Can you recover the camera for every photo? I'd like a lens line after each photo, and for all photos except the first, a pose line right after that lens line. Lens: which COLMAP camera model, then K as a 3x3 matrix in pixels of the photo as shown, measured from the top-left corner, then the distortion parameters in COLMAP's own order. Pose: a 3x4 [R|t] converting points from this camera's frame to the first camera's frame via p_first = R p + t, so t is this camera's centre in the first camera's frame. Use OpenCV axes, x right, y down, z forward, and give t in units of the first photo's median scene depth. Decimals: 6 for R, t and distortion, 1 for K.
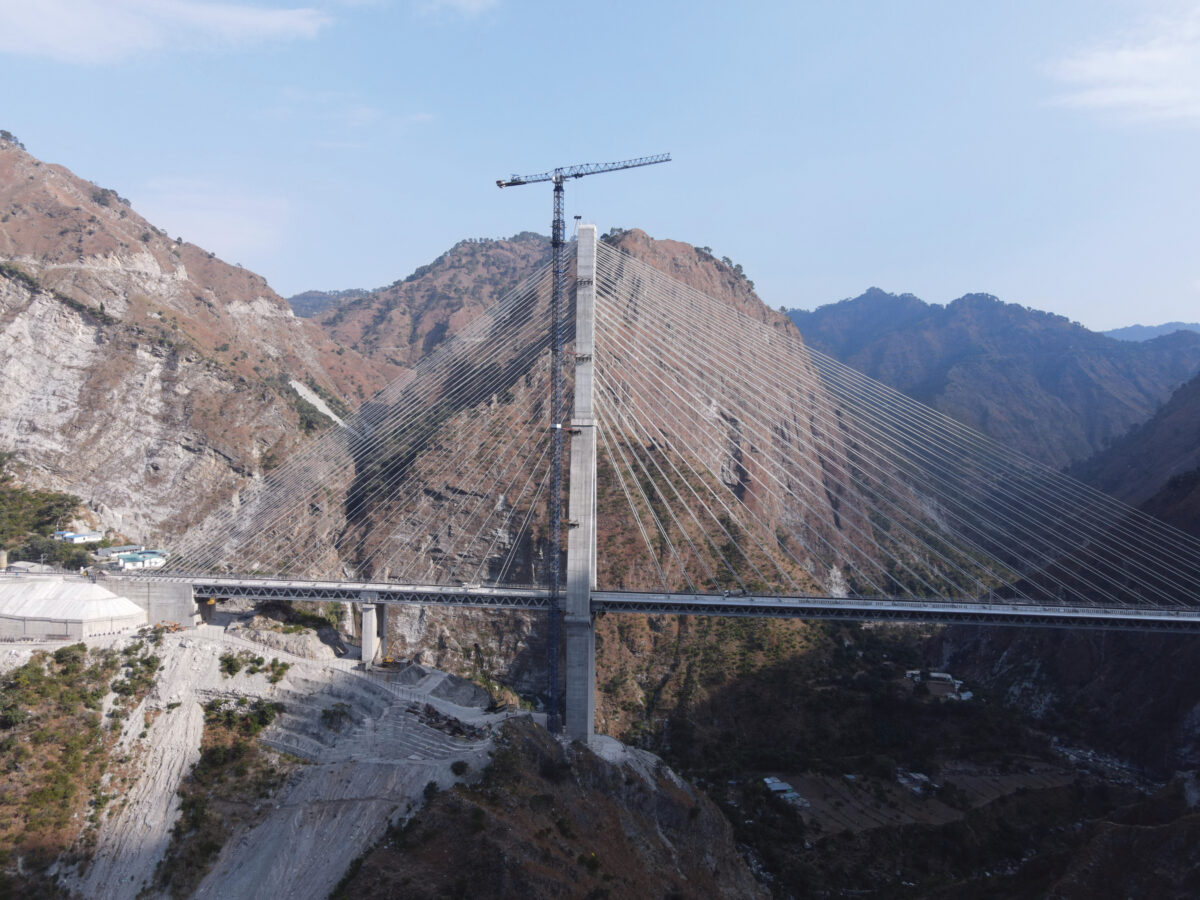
lens RADIAL K [[880.4, 0, 599.0], [0, 880.4, 462.8], [0, 0, 1]] dist [0.002341, -0.007270]
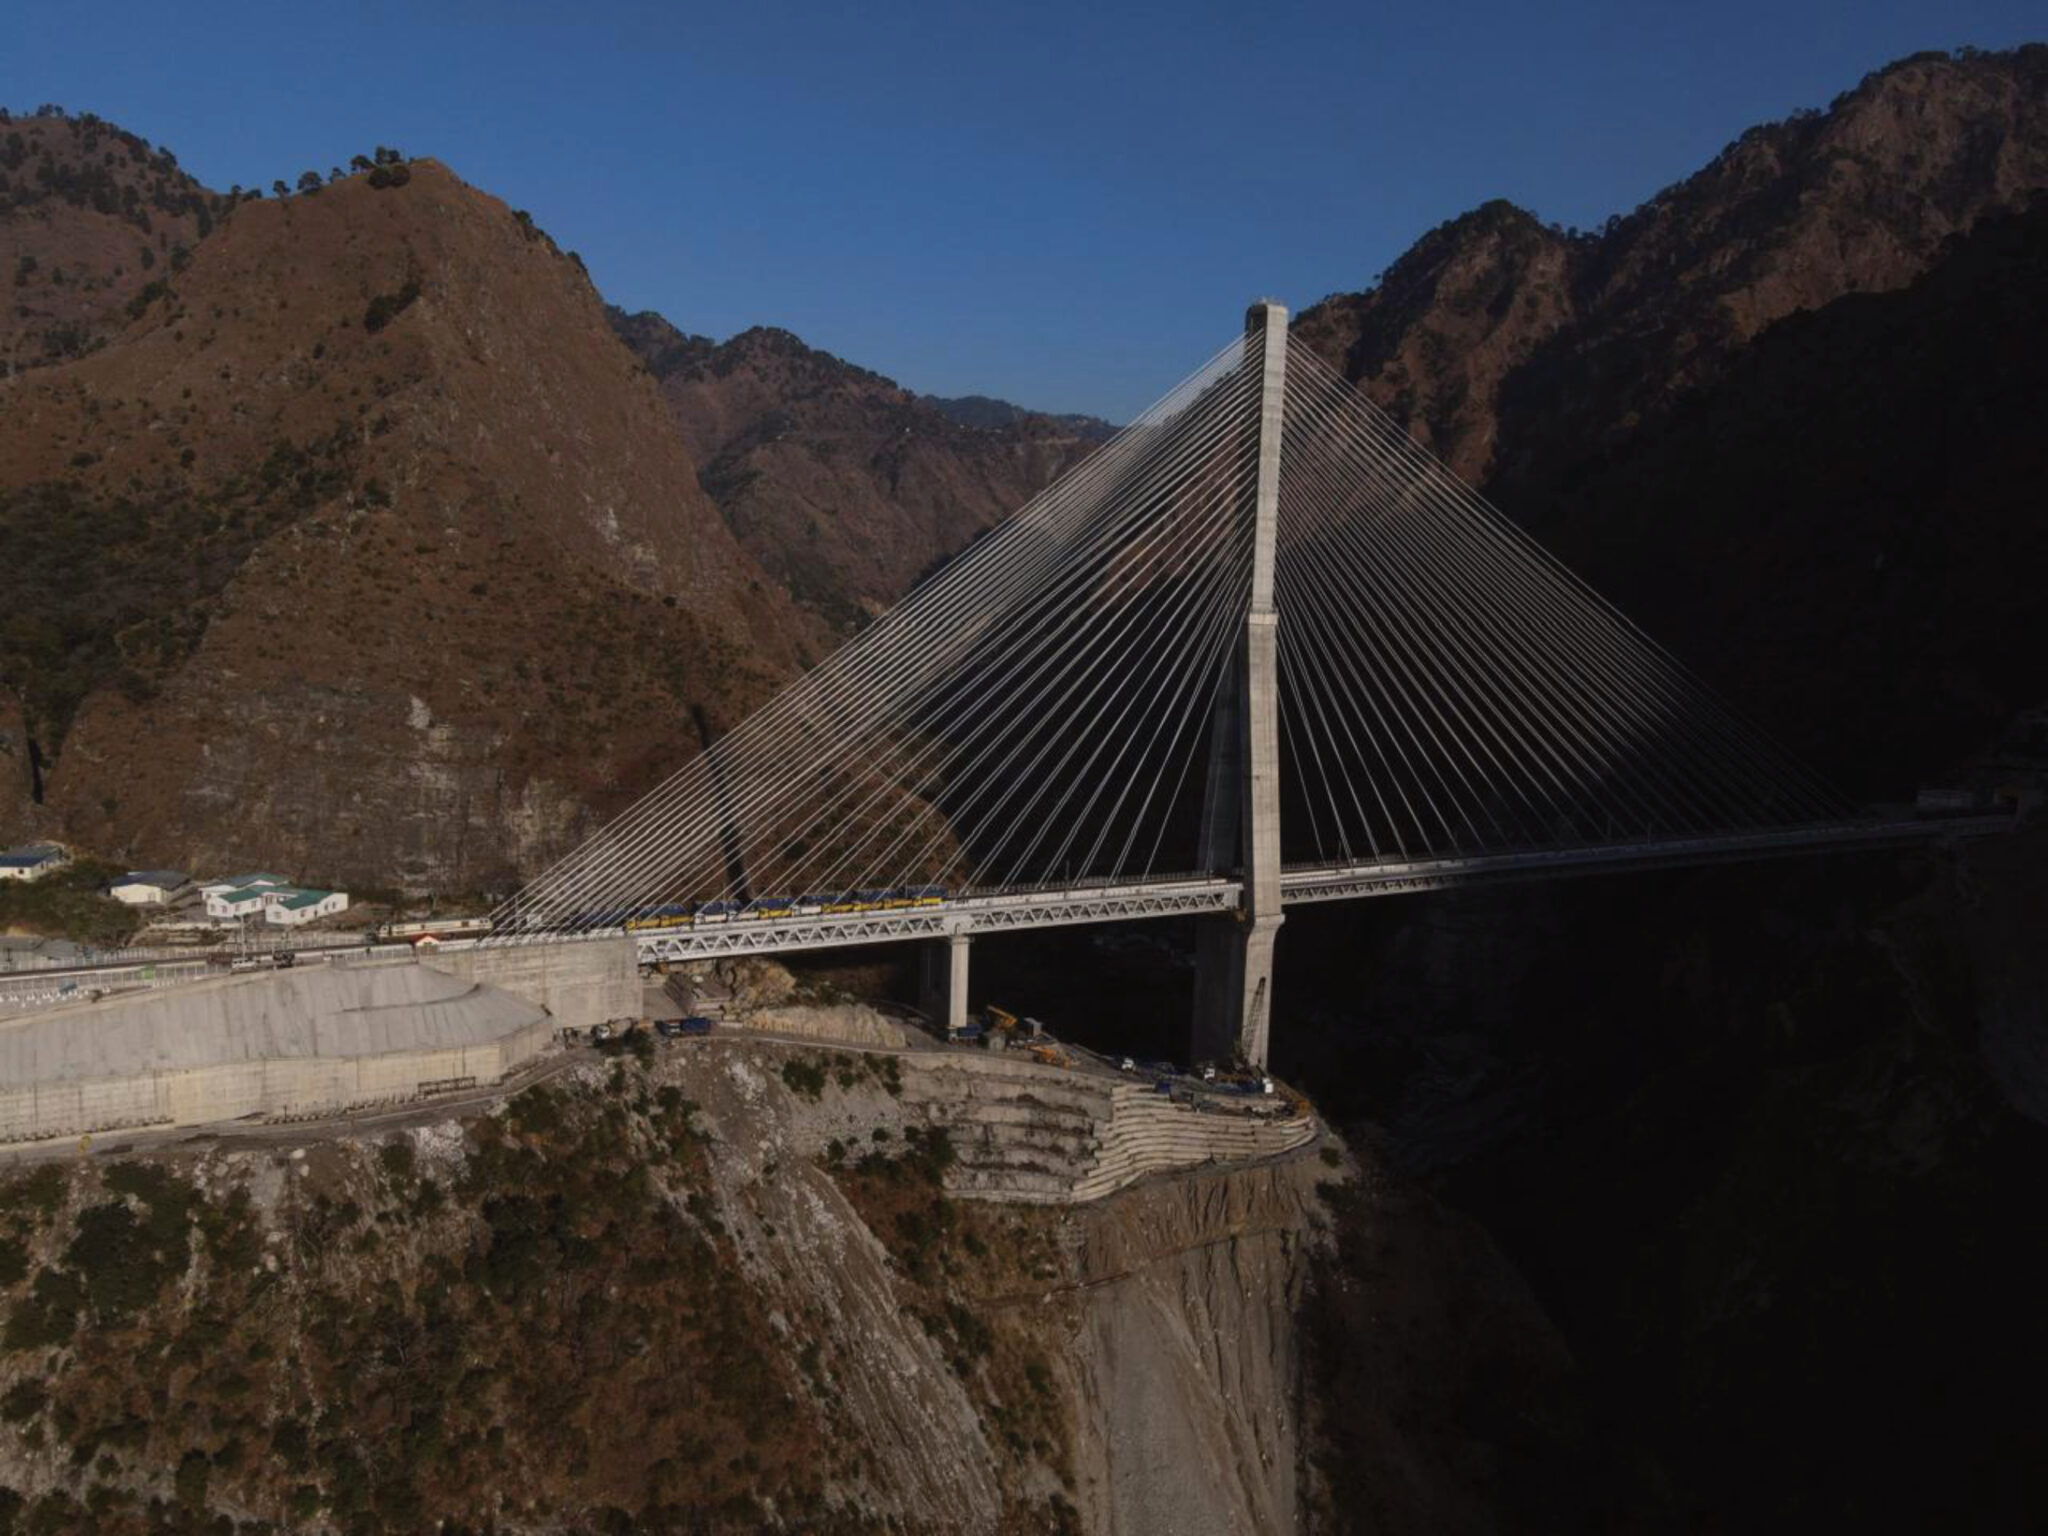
lens RADIAL K [[1509.5, 0, 969.8], [0, 1509.5, 795.4], [0, 0, 1]] dist [0.028587, -0.066179]
pose [[0.797890, -0.071377, 0.598562, -0.135004], [-0.011396, 0.991001, 0.133365, -0.009784], [-0.602695, -0.113232, 0.789897, 0.035336]]
